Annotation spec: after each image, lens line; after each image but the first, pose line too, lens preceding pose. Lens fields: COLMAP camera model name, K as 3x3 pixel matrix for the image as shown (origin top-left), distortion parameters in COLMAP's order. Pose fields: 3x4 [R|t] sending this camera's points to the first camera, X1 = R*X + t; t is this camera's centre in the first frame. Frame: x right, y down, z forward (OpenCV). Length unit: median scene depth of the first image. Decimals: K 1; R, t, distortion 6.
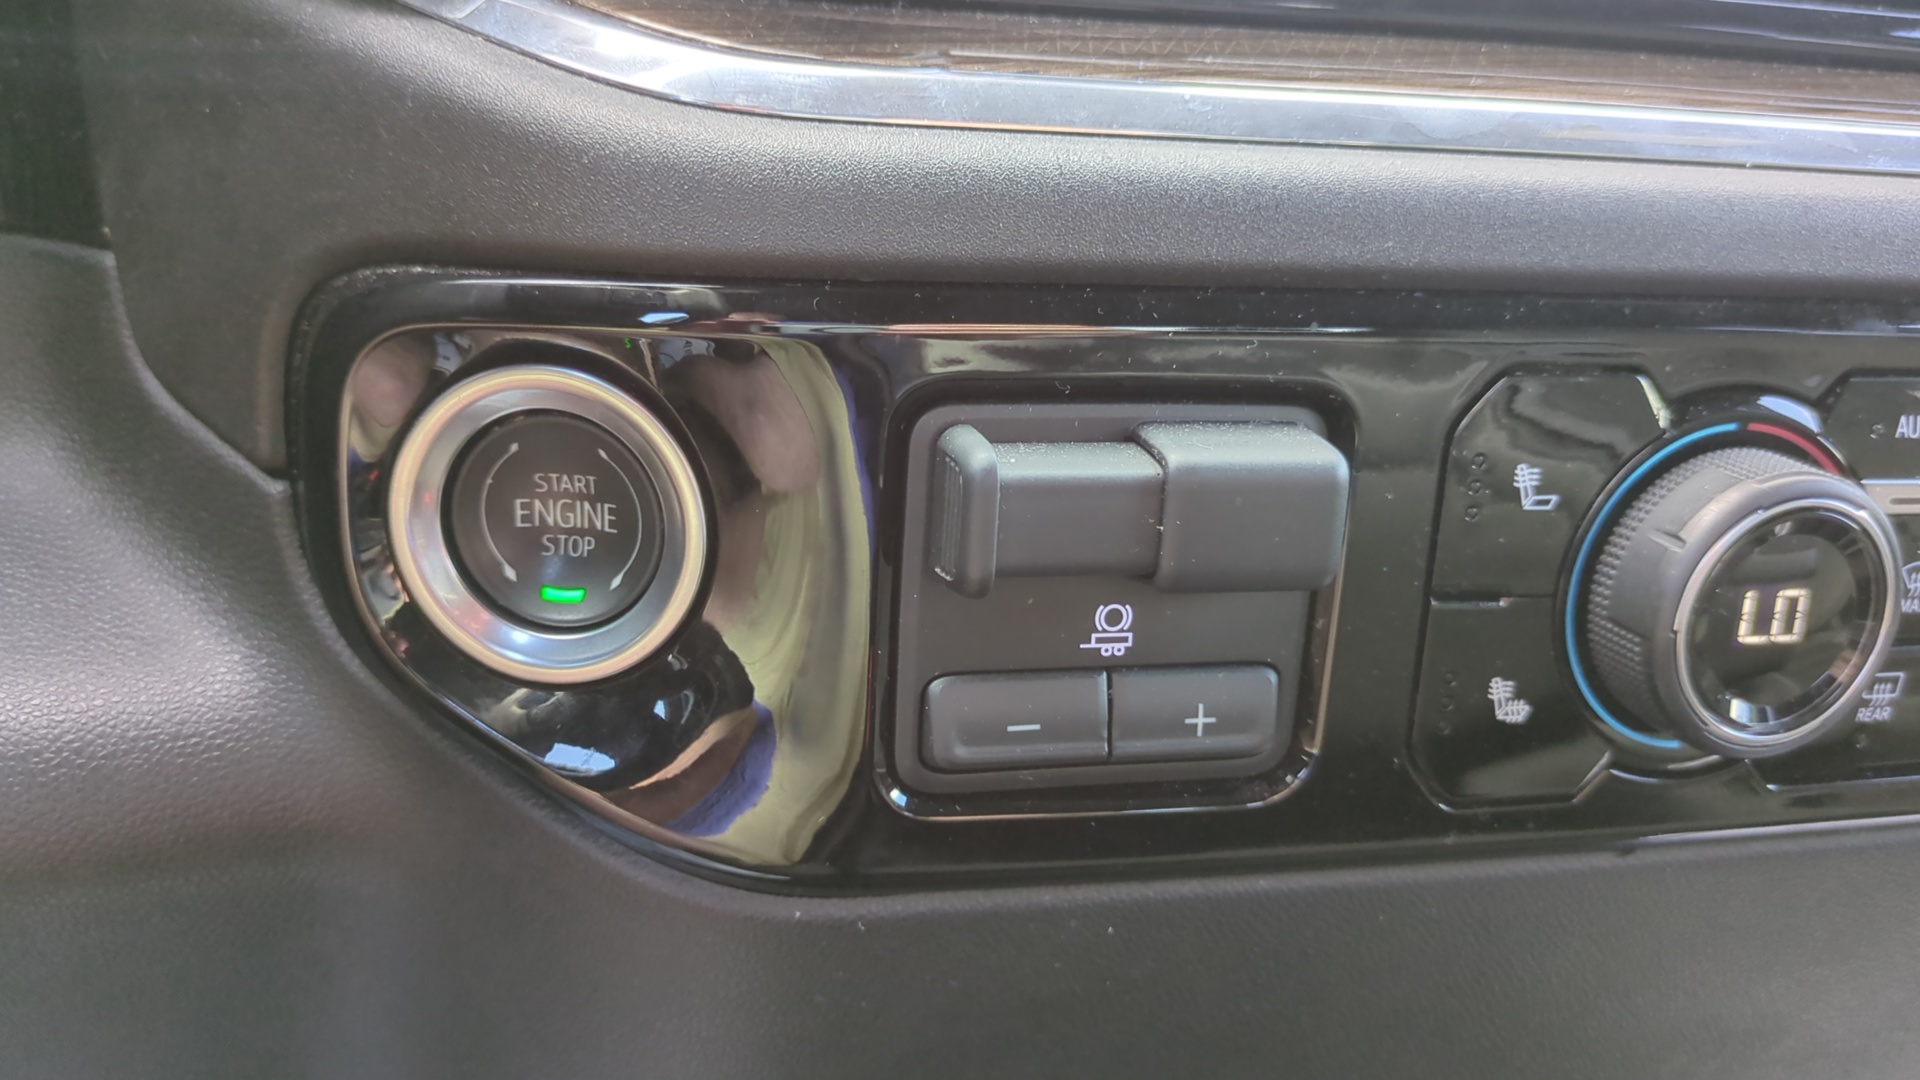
lens RADIAL K [[1638.7, 0, 952.4], [0, 1638.7, 541.3], [0, 0, 1]] dist [0.038941, -0.046215]
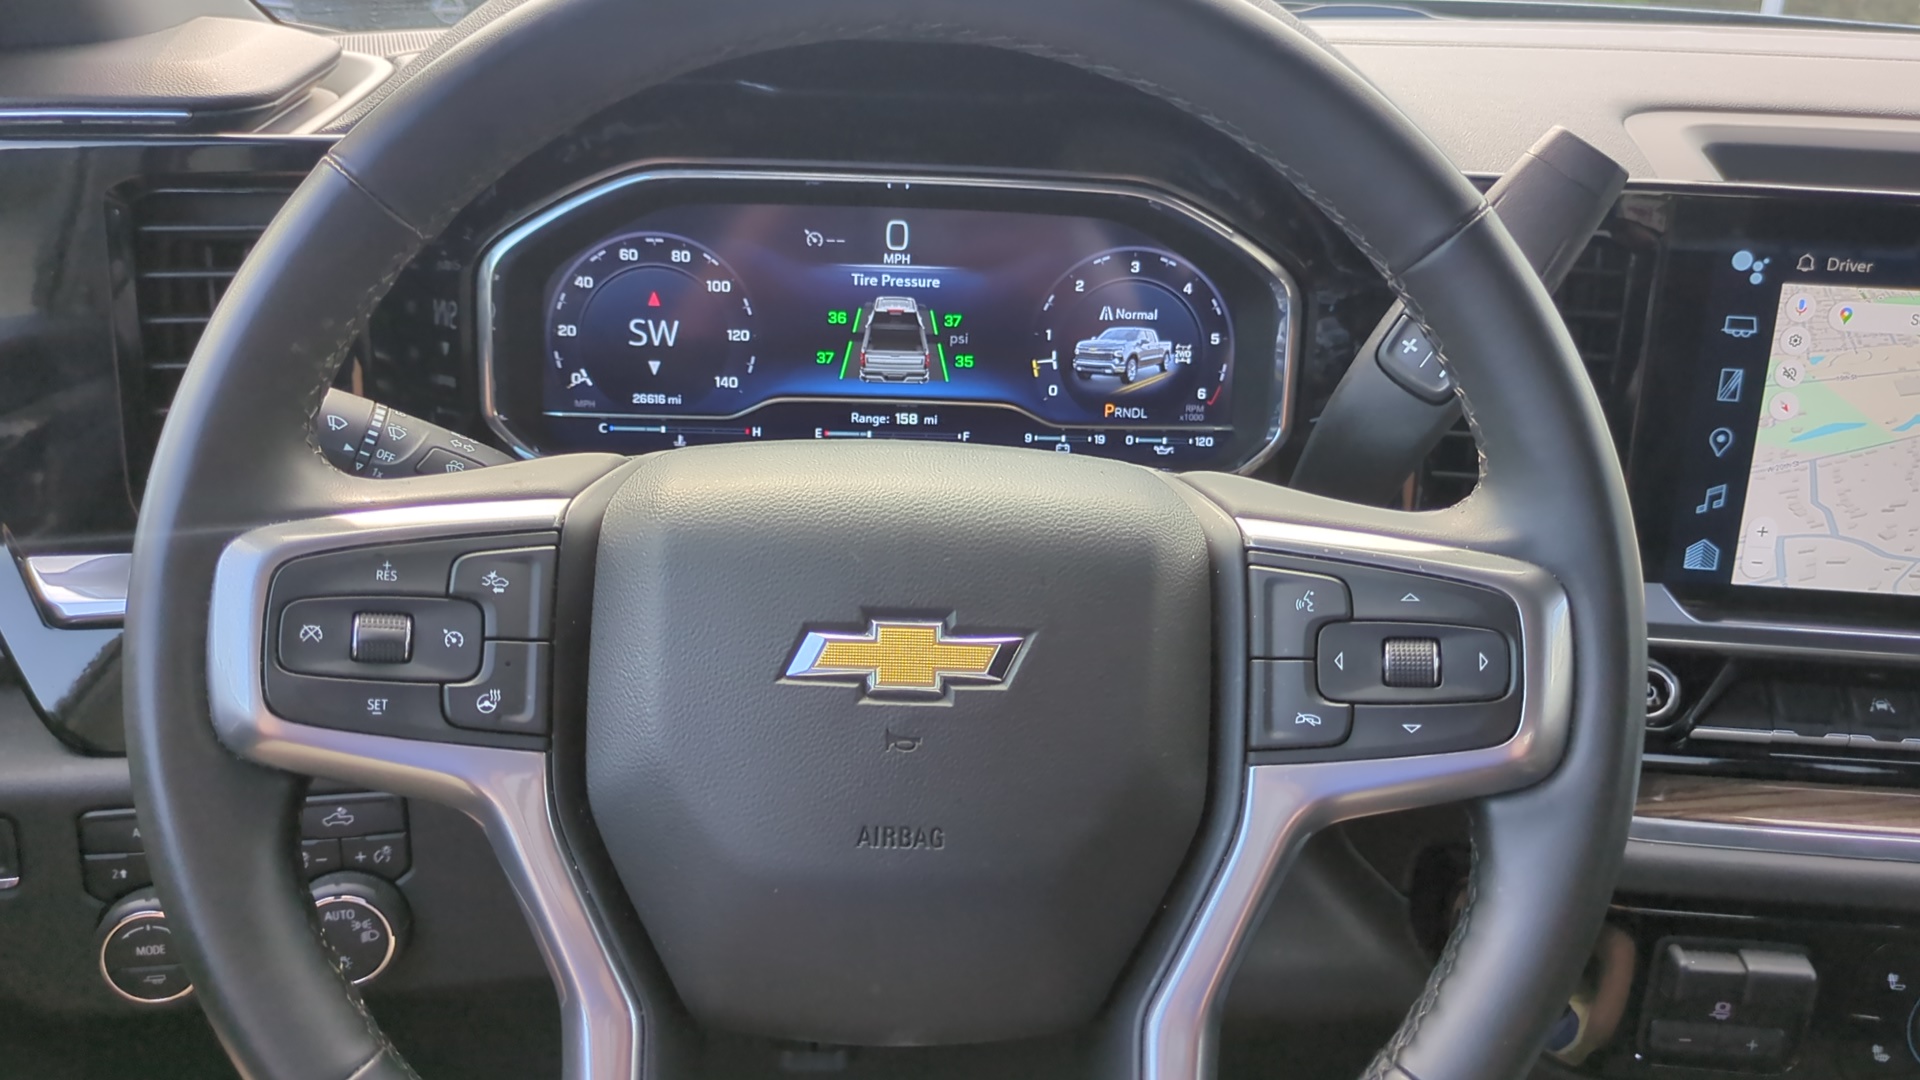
lens RADIAL K [[1638.7, 0, 962.4], [0, 1638.7, 526.5], [0, 0, 1]] dist [0.038941, -0.046215]
pose [[0.951665, 0.087721, -0.294344, -0.385785], [-0.081098, 0.996103, 0.034656, -0.774130], [0.296237, -0.009110, 0.955071, -2.113541]]
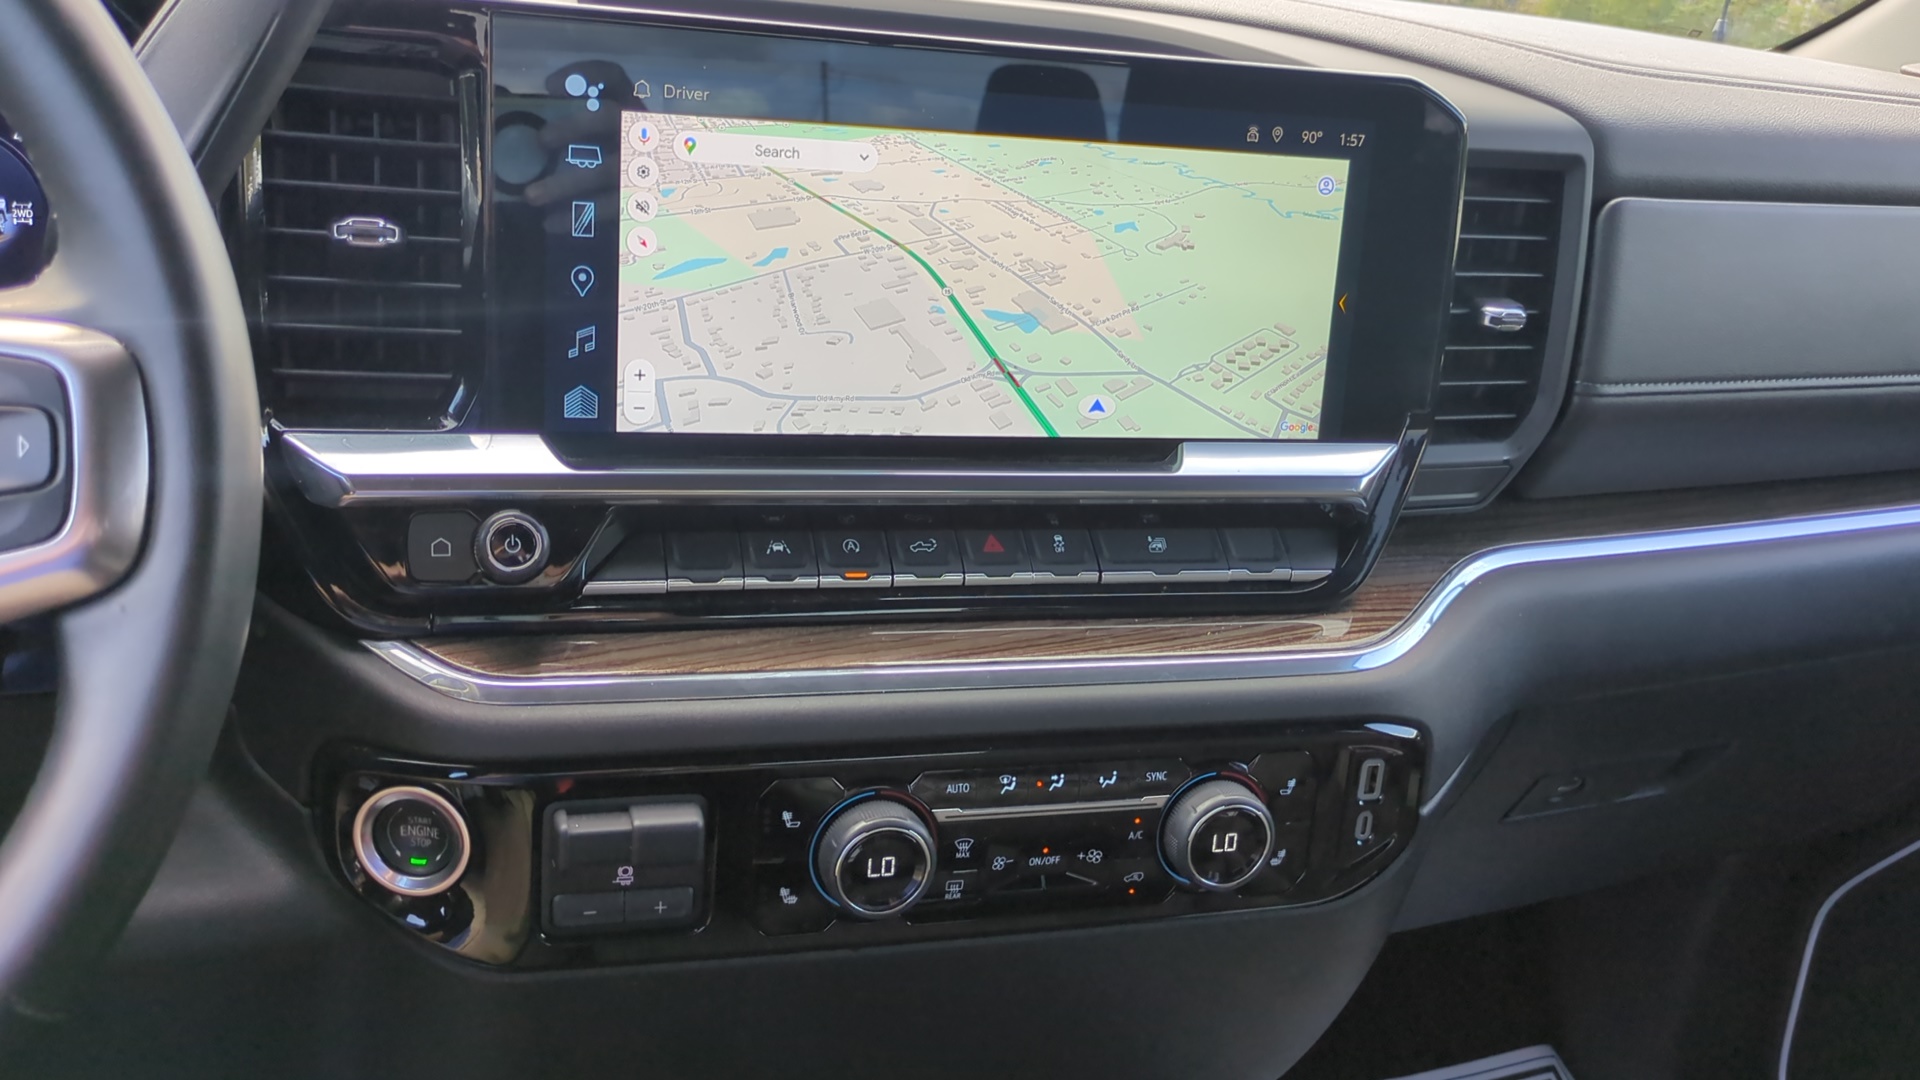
lens RADIAL K [[1638.7, 0, 950.2], [0, 1638.7, 526.3], [0, 0, 1]] dist [0.038941, -0.046215]
pose [[0.998471, 0.016401, 0.052783, 0.480981], [-0.016347, 0.999865, -0.001453, -0.527264], [-0.052800, 0.000588, 0.998605, -1.737893]]
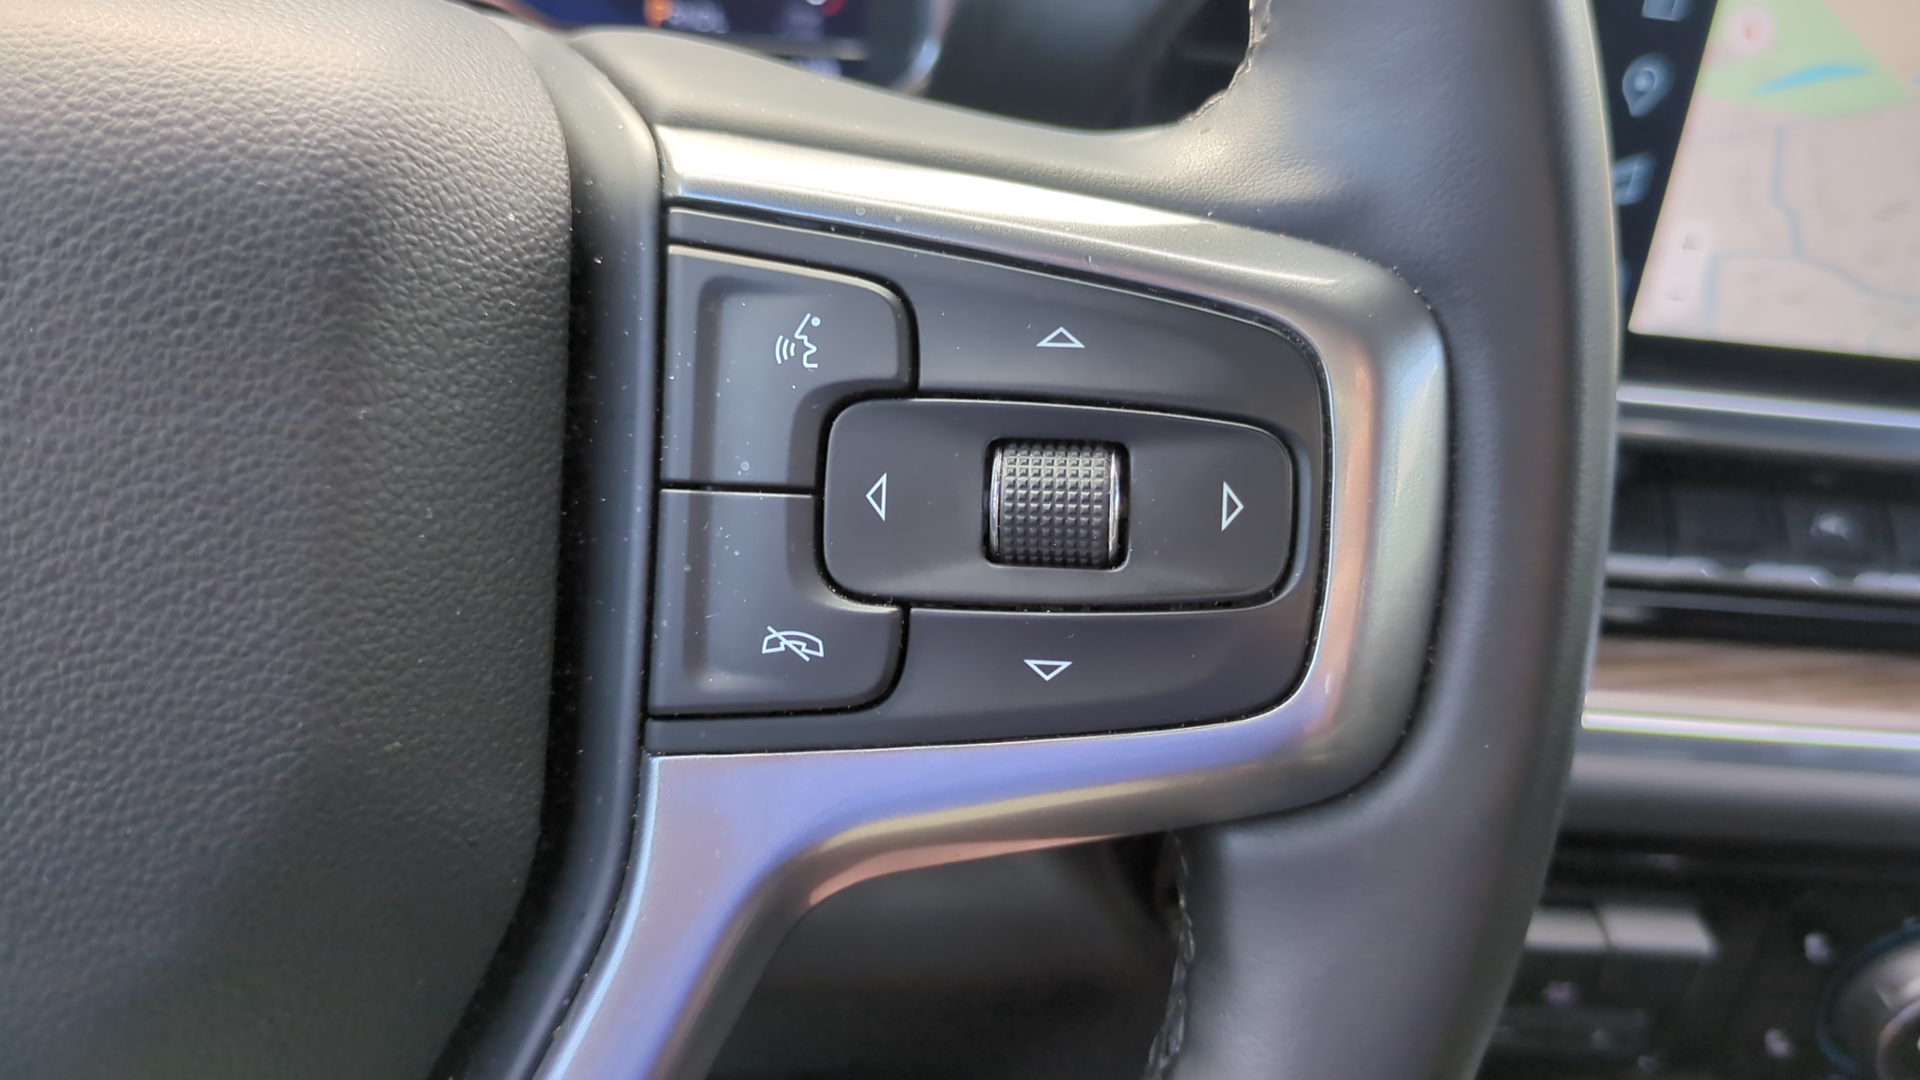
lens RADIAL K [[1638.7, 0, 963.4], [0, 1638.7, 530.2], [0, 0, 1]] dist [0.038941, -0.046215]
pose [[0.980358, 0.140274, -0.138643, -0.372668], [-0.114000, 0.976660, 0.182044, -0.709694], [0.160943, -0.162663, 0.973467, -0.815917]]
